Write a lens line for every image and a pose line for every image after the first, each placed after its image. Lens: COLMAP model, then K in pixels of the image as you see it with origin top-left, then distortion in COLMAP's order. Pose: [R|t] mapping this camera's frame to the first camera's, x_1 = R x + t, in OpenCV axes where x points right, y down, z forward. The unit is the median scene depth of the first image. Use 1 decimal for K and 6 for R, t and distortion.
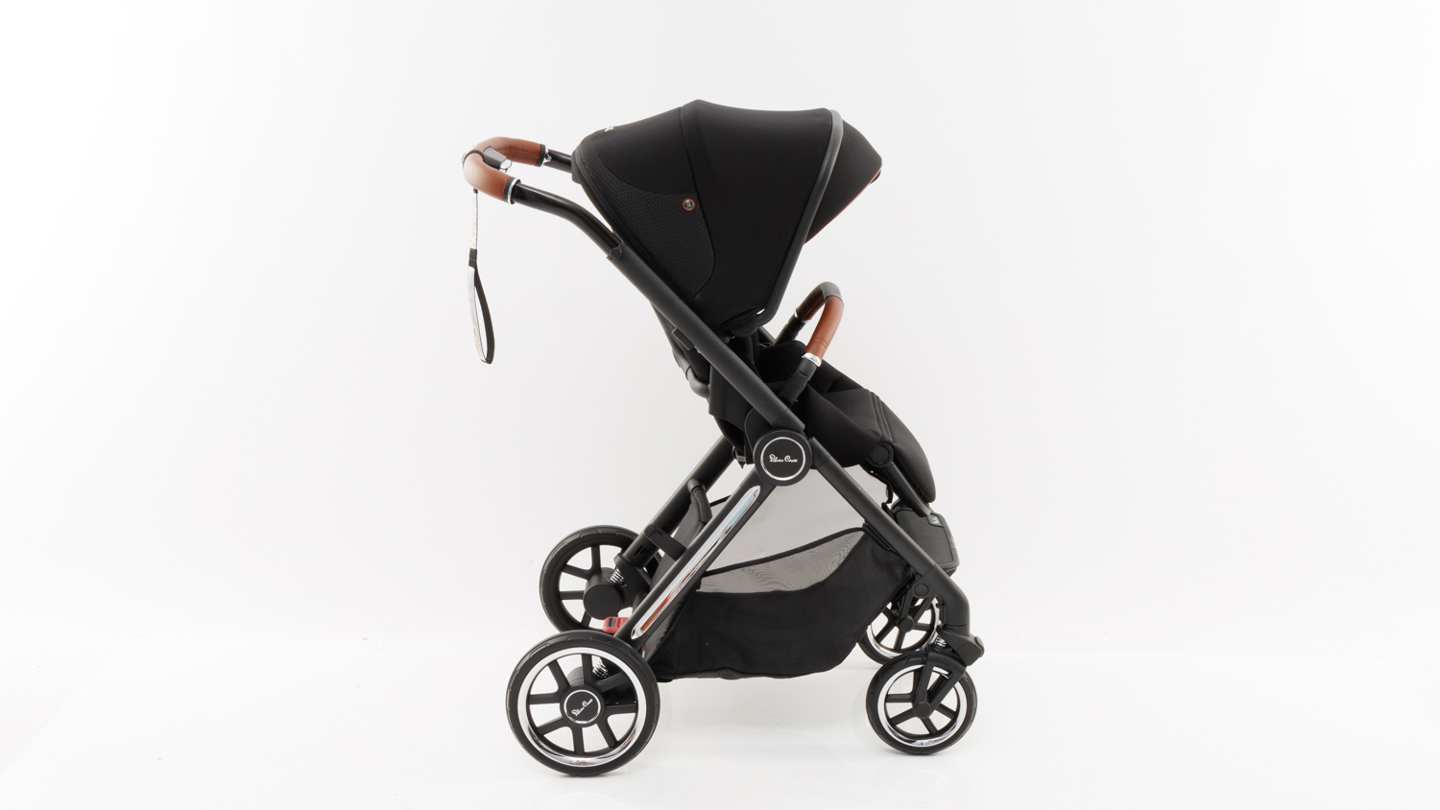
lens RADIAL K [[1432.5, 0, 720.0], [0, 1432.5, 405.0], [0, 0, 1]] dist [-0.000220, -0.000222]
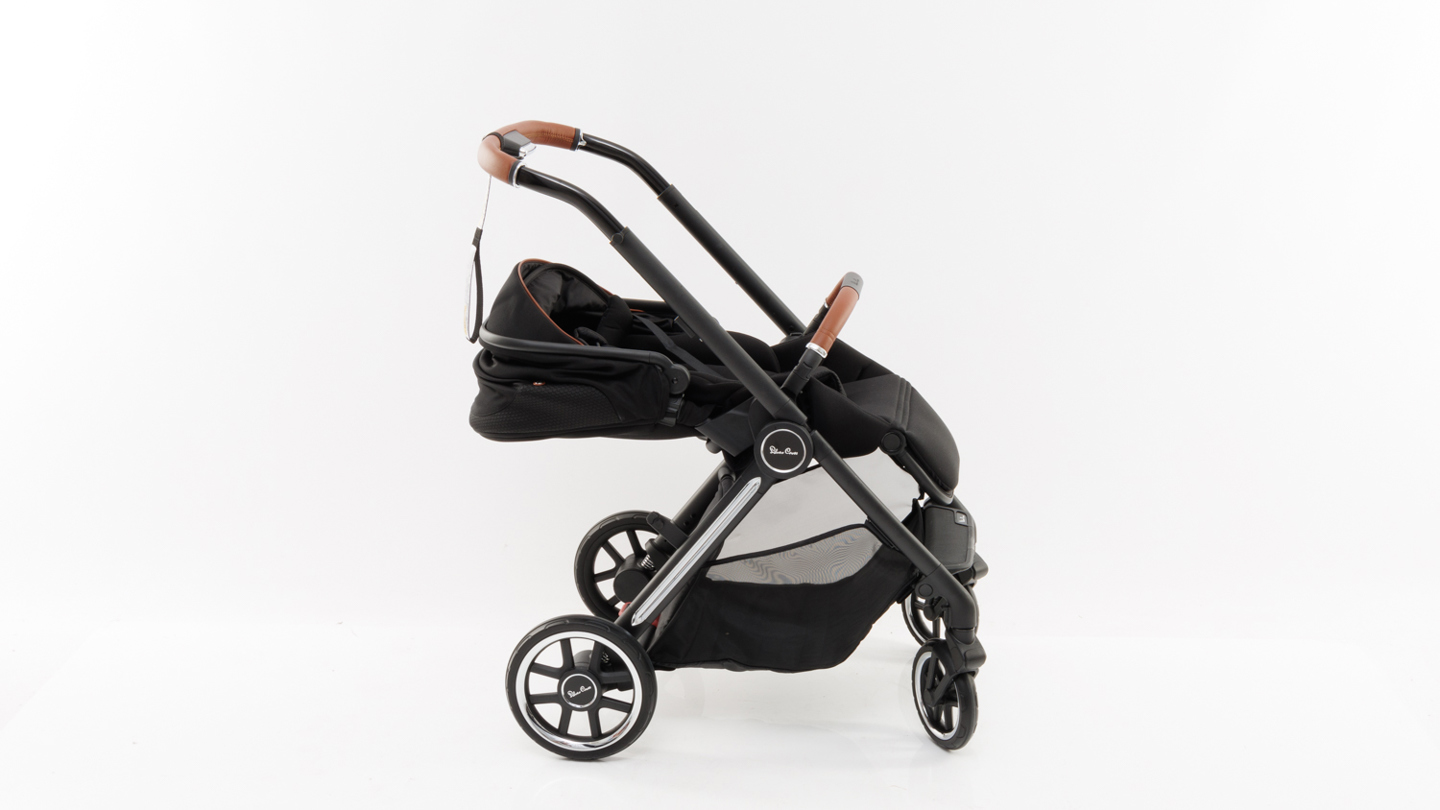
lens RADIAL K [[1432.5, 0, 720.0], [0, 1432.5, 405.0], [0, 0, 1]] dist [-0.000220, -0.000222]
pose [[0.993501, 0.032050, -0.109214, 0.103534], [-0.030891, 0.999447, 0.012286, -0.004599], [0.109548, -0.008832, 0.993942, 0.015674]]
